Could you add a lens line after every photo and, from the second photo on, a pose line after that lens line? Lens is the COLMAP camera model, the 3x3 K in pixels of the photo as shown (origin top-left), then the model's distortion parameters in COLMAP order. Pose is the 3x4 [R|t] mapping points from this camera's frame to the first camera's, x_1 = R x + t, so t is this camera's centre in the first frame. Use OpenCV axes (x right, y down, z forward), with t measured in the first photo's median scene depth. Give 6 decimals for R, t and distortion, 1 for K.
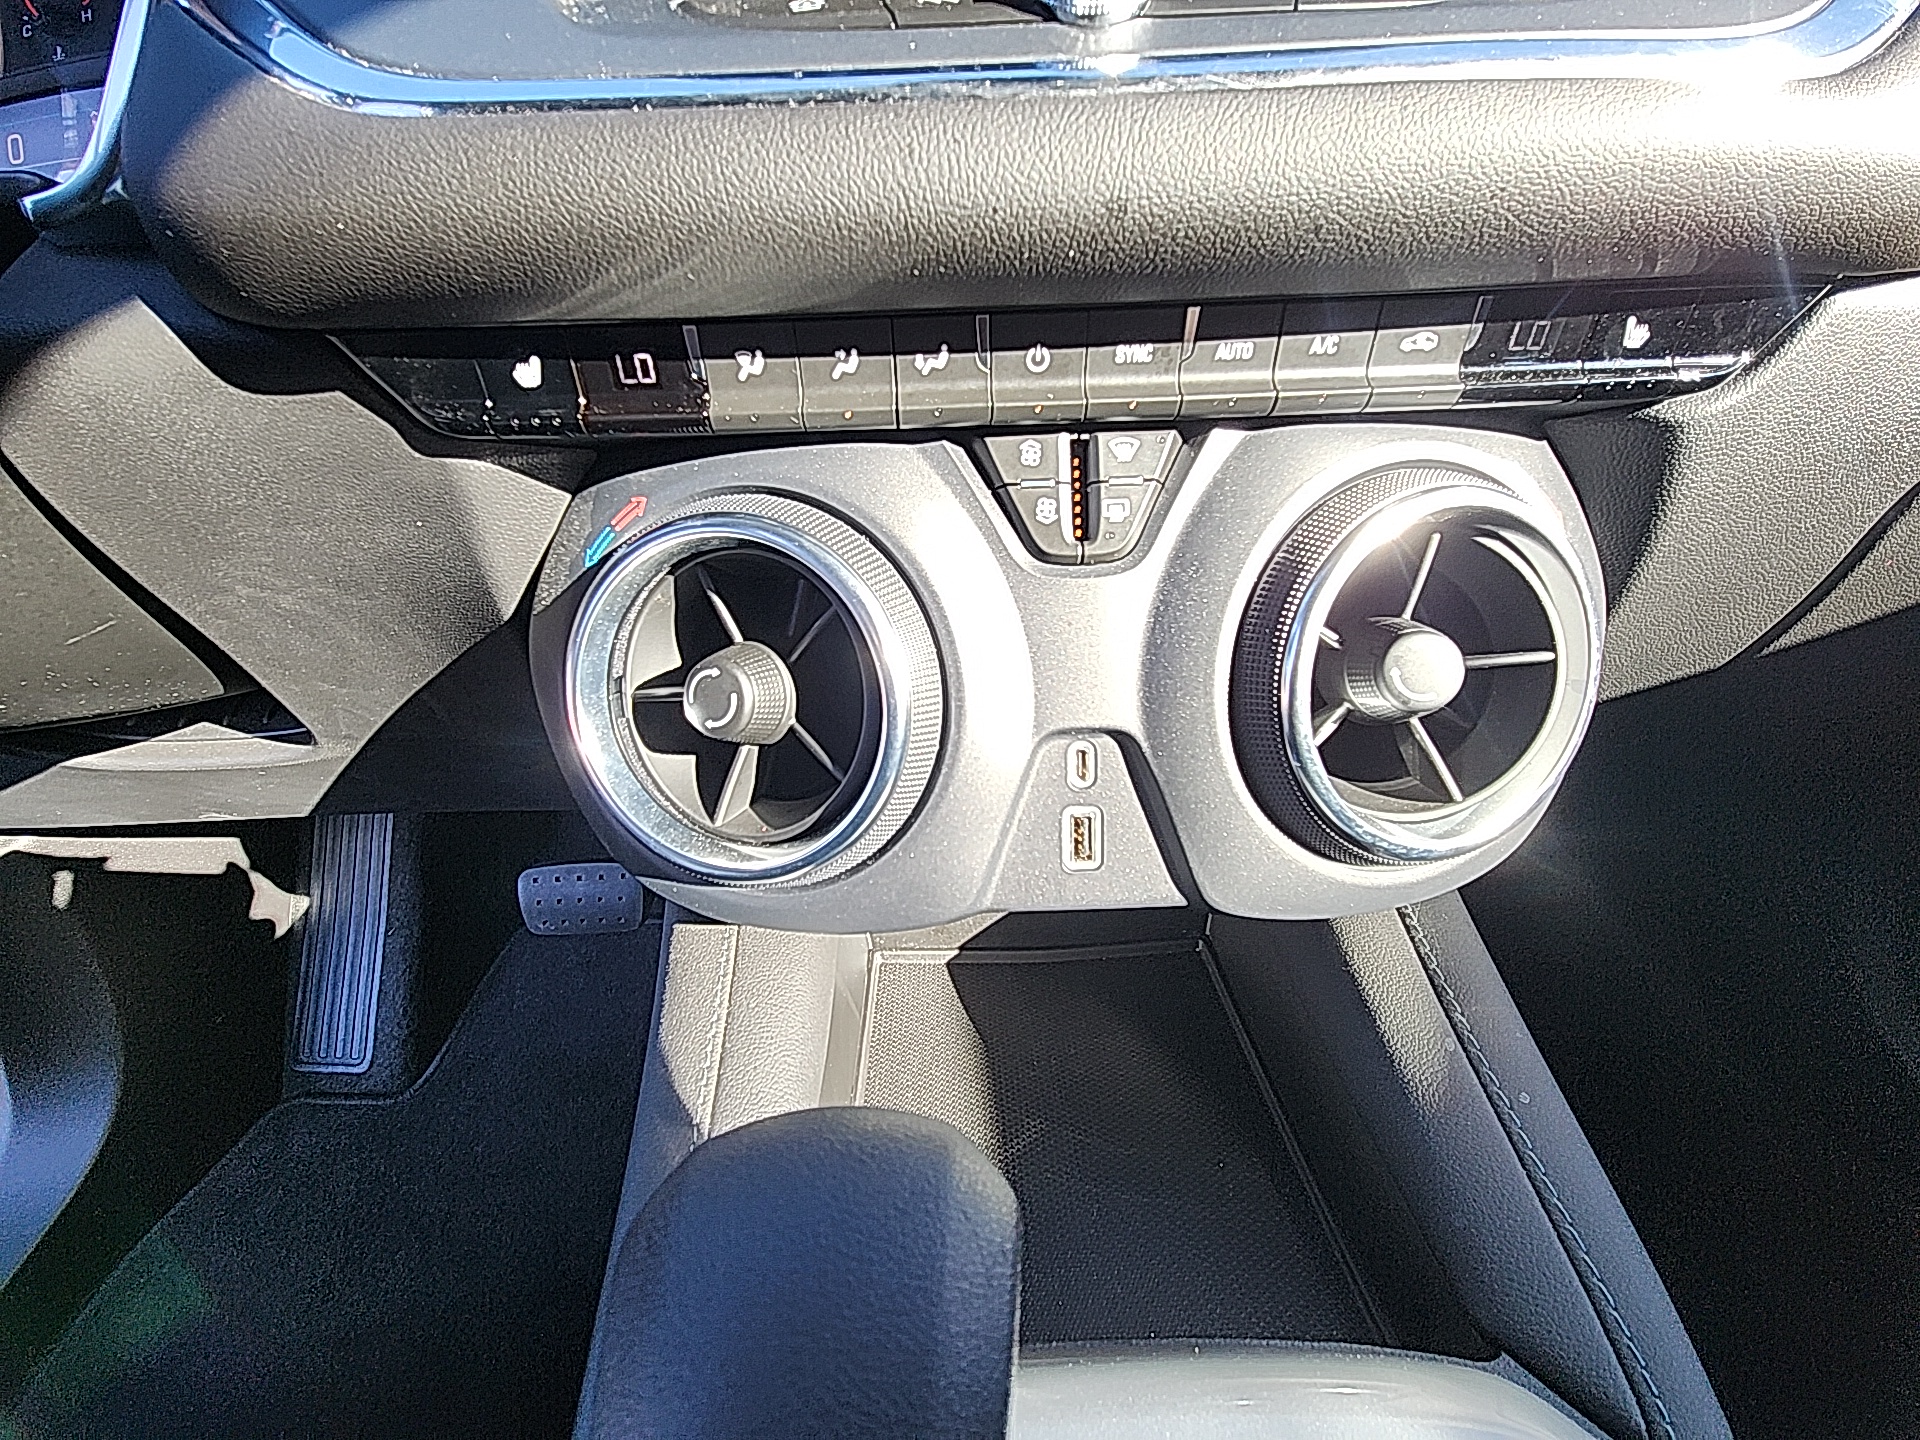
lens RADIAL K [[768.9, 0, 952.9], [0, 768.9, 709.0], [0, 0, 1]] dist [0.001902, -0.000261]
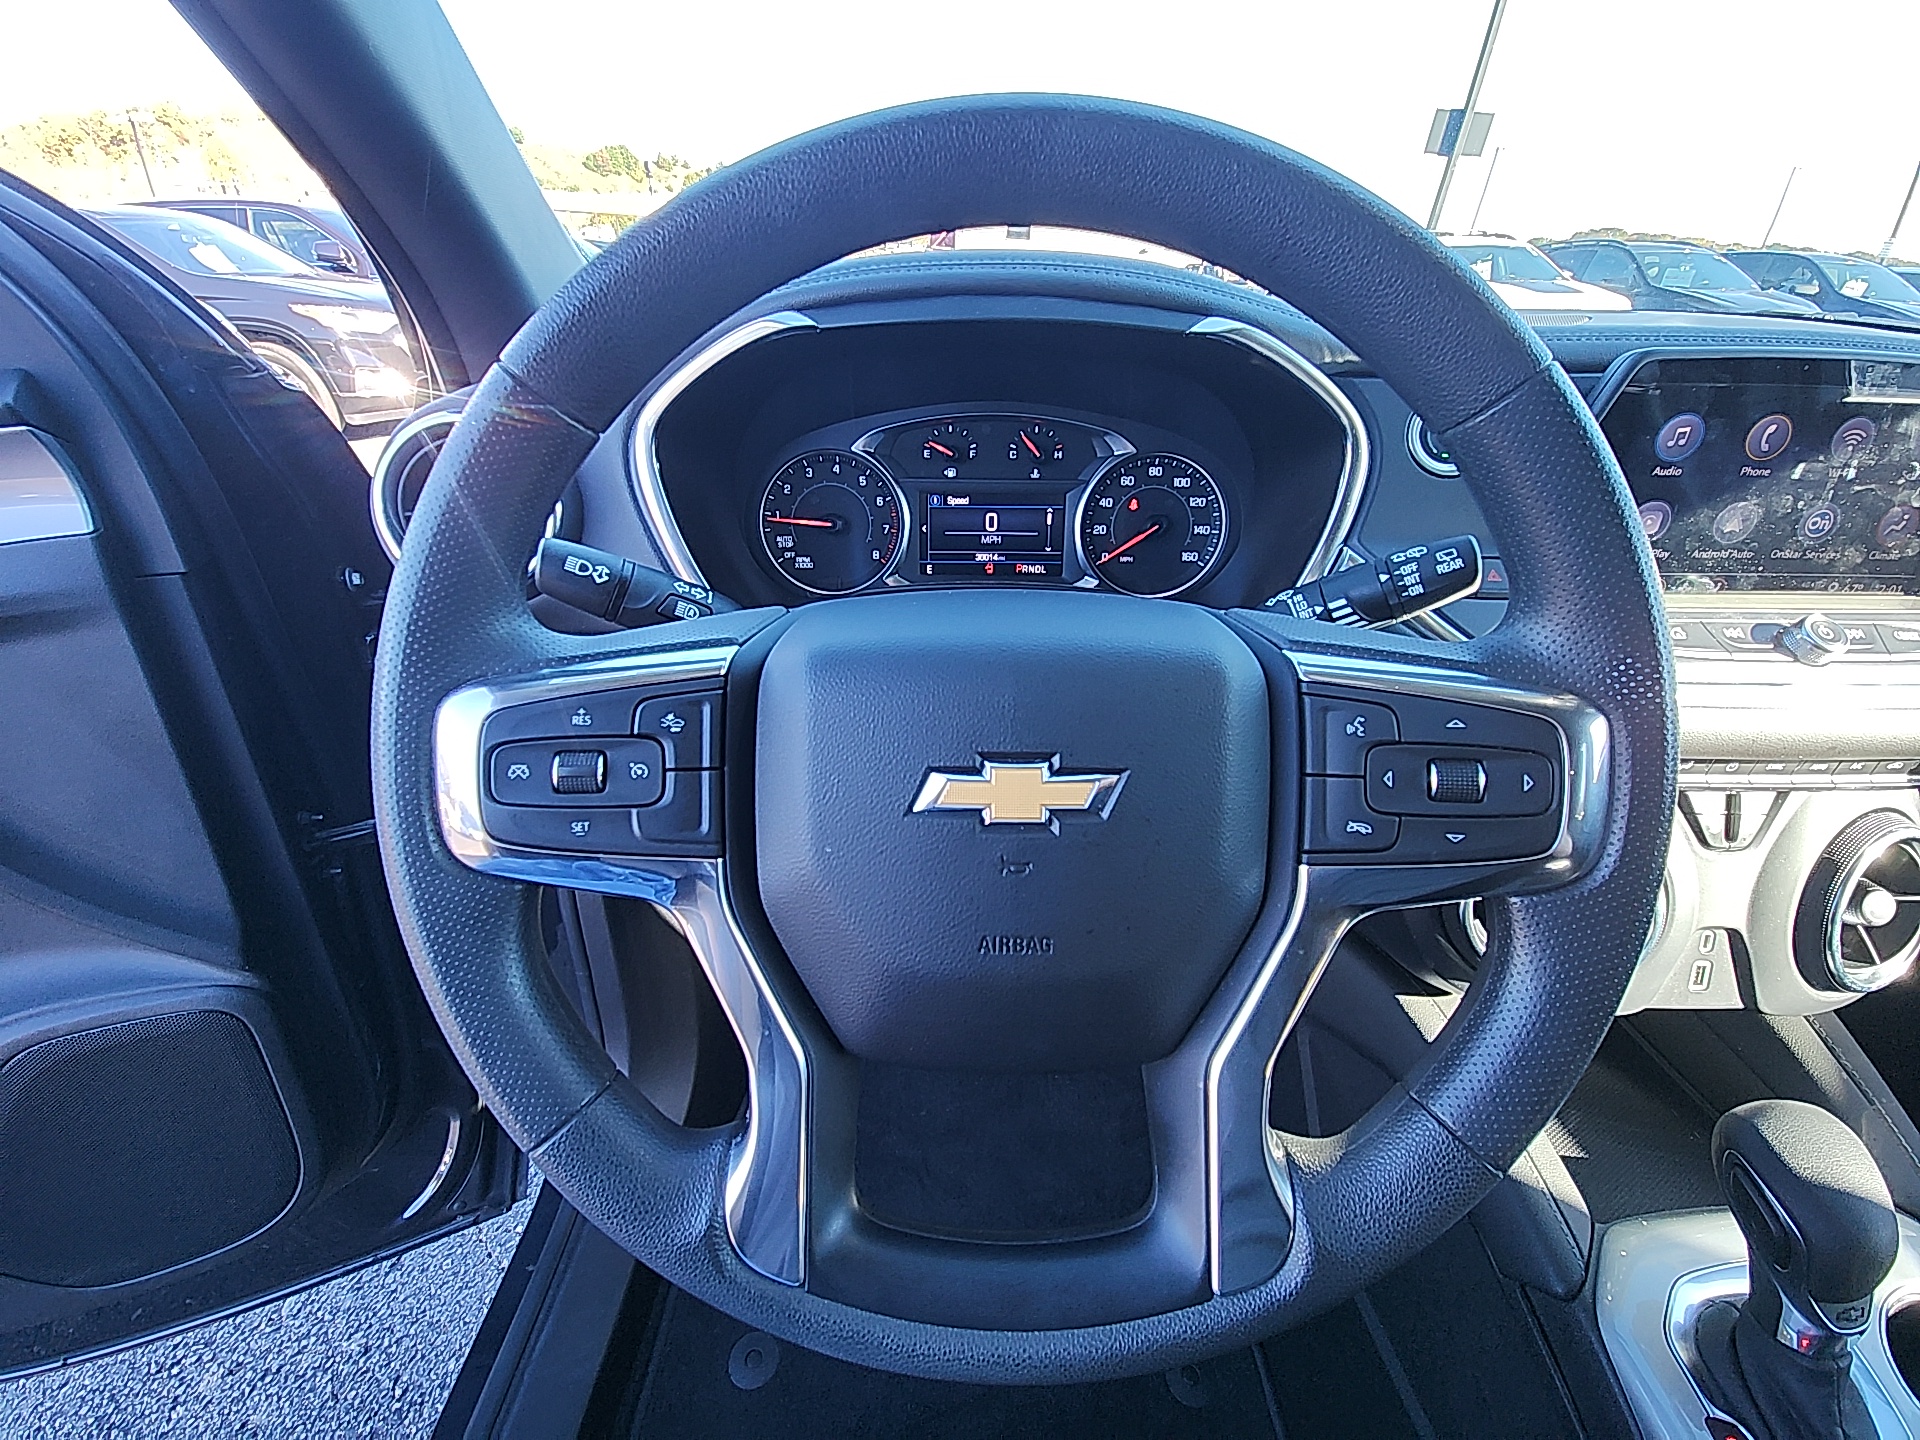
lens RADIAL K [[770.9, 0, 950.7], [0, 770.9, 704.5], [0, 0, 1]] dist [0.010894, -0.008584]
pose [[0.999239, 0.037772, 0.009723, -1.967846], [-0.037818, 0.999274, 0.004637, -0.513378], [-0.009540, -0.005002, 0.999942, -1.090822]]
